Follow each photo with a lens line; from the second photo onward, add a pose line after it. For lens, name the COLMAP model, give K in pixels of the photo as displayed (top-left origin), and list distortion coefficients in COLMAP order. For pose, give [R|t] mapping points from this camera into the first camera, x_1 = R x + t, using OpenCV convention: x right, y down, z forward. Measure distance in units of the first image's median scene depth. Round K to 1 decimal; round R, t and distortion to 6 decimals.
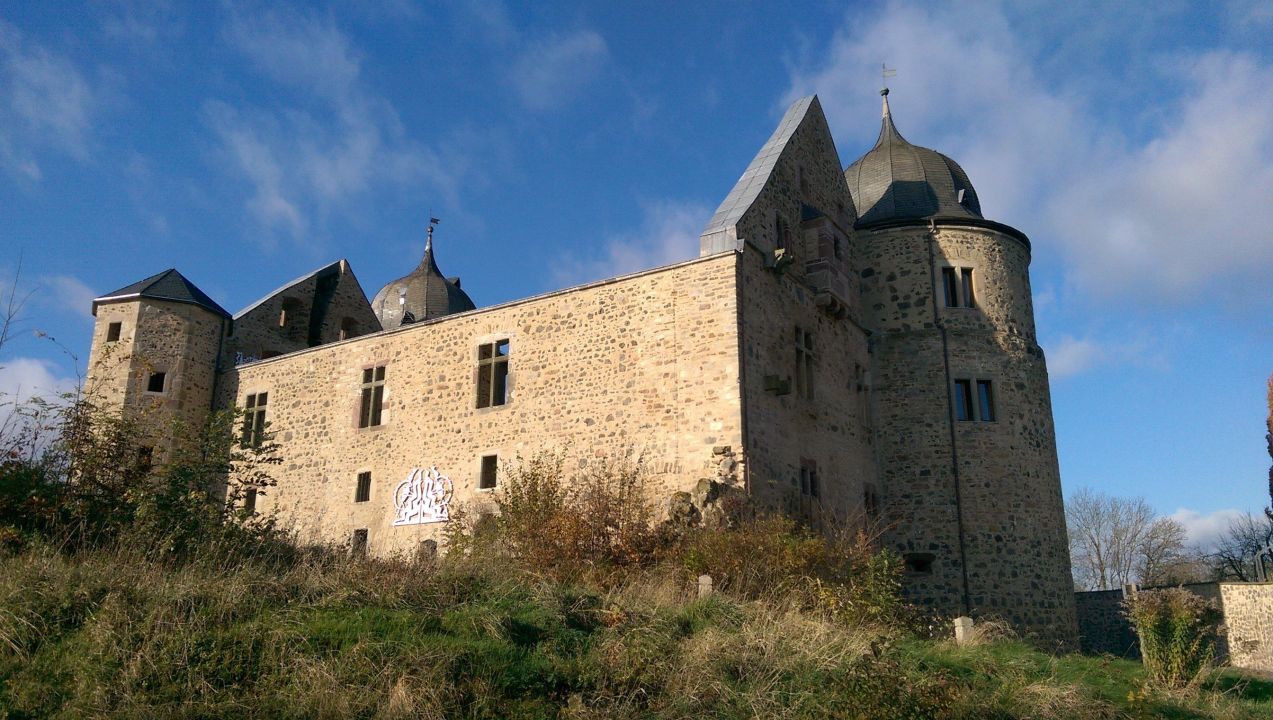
lens RADIAL K [[893.5, 0, 646.5], [0, 893.5, 362.5], [0, 0, 1]] dist [0.029077, 0.000013]
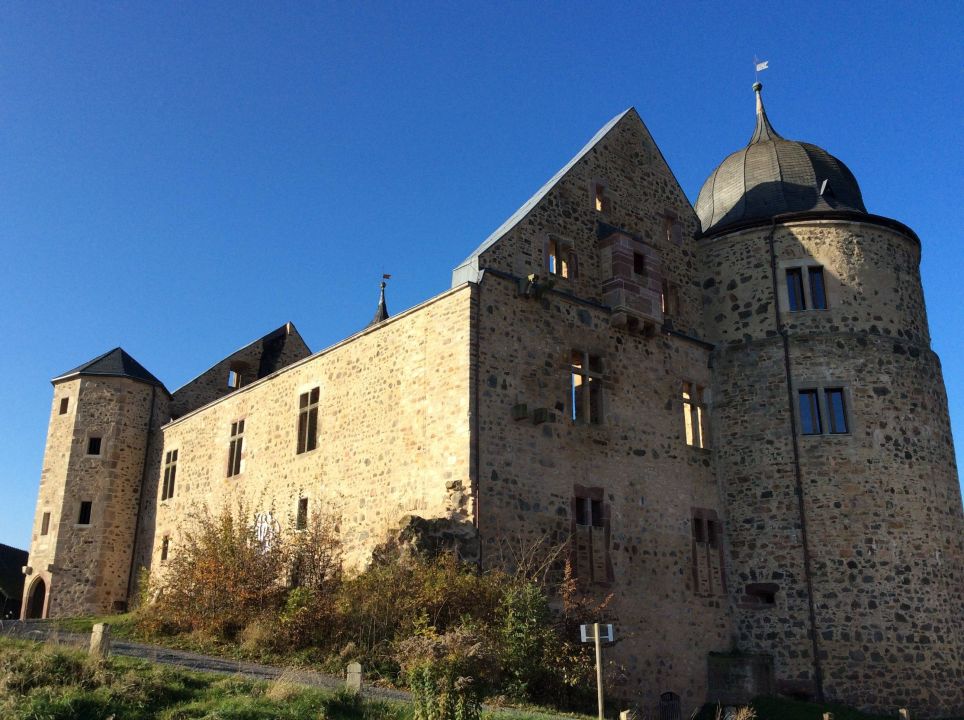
lens RADIAL K [[870.6, 0, 477.9], [0, 870.6, 364.3], [0, 0, 1]] dist [0.046283, -0.083214]
pose [[0.955520, -0.088772, -0.281249, 0.293812], [0.078593, 0.995784, -0.047294, 0.009718], [0.284262, 0.023086, 0.958469, 0.057684]]
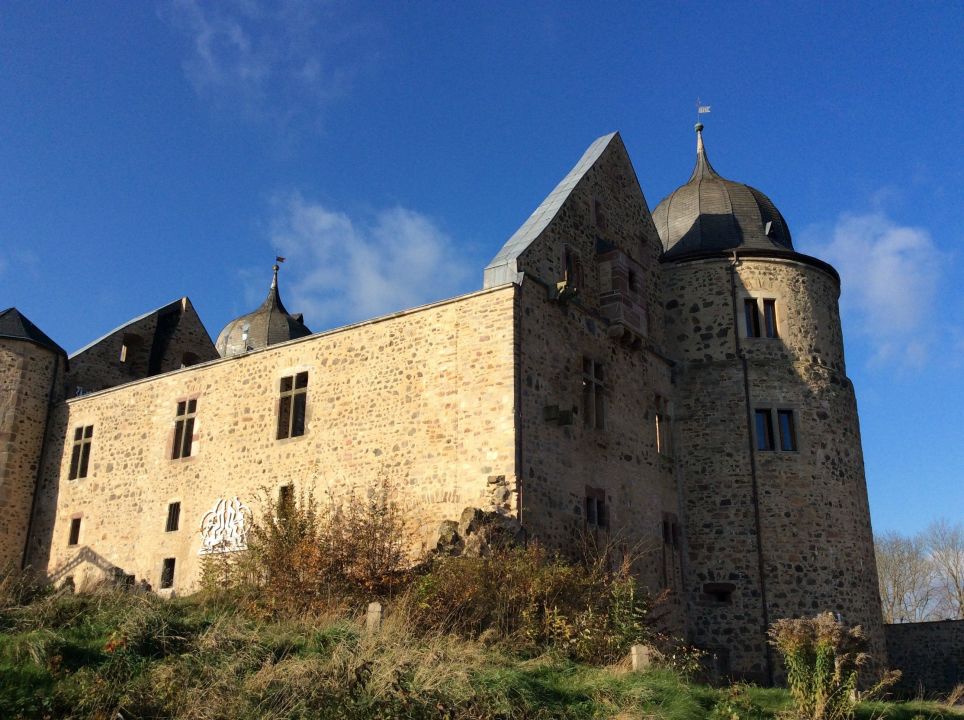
lens RADIAL K [[870.6, 0, 487.7], [0, 870.6, 361.4], [0, 0, 1]] dist [0.046283, -0.083214]
pose [[0.999111, -0.007089, -0.041551, 0.087103], [0.005440, 0.999197, -0.039686, 0.002687], [0.041799, 0.039425, 0.998348, 0.005925]]
